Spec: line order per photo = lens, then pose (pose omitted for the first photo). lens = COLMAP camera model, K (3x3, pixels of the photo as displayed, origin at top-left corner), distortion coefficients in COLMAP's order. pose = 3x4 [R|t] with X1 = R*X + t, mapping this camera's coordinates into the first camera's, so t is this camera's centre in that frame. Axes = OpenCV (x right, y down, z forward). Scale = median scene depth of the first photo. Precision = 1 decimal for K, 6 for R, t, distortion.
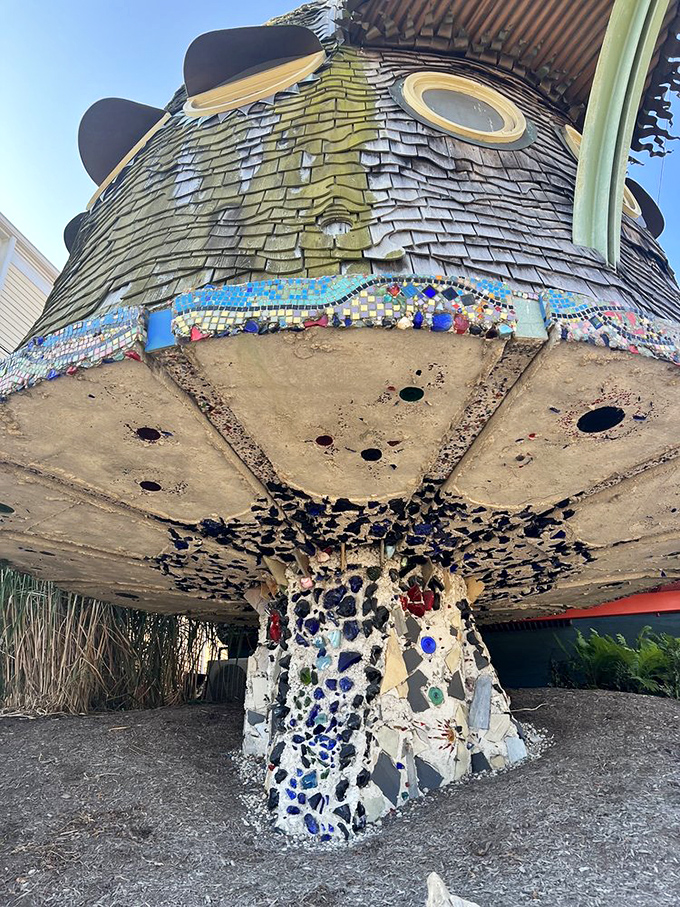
lens RADIAL K [[690.4, 0, 337.2], [0, 690.4, 454.2], [0, 0, 1]] dist [-0.009211, -0.002396]
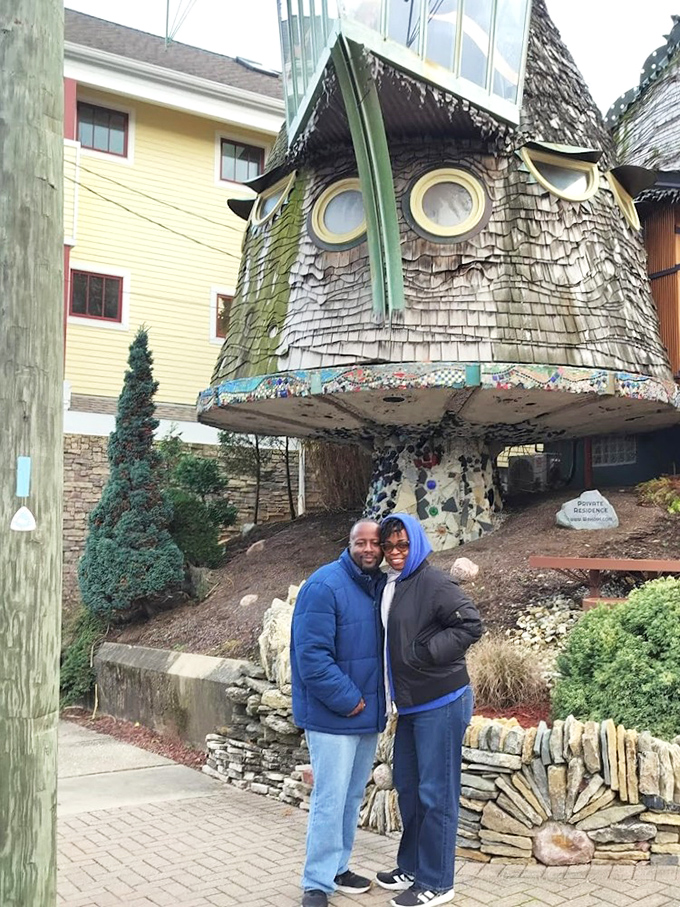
lens RADIAL K [[953.0, 0, 337.8], [0, 953.0, 459.7], [0, 0, 1]] dist [0.043751, 0.000000]
pose [[0.754753, -0.046285, -0.654375, 1.654689], [0.280021, 0.924797, 0.257562, -0.521817], [0.593243, -0.377634, 0.710954, -0.946899]]
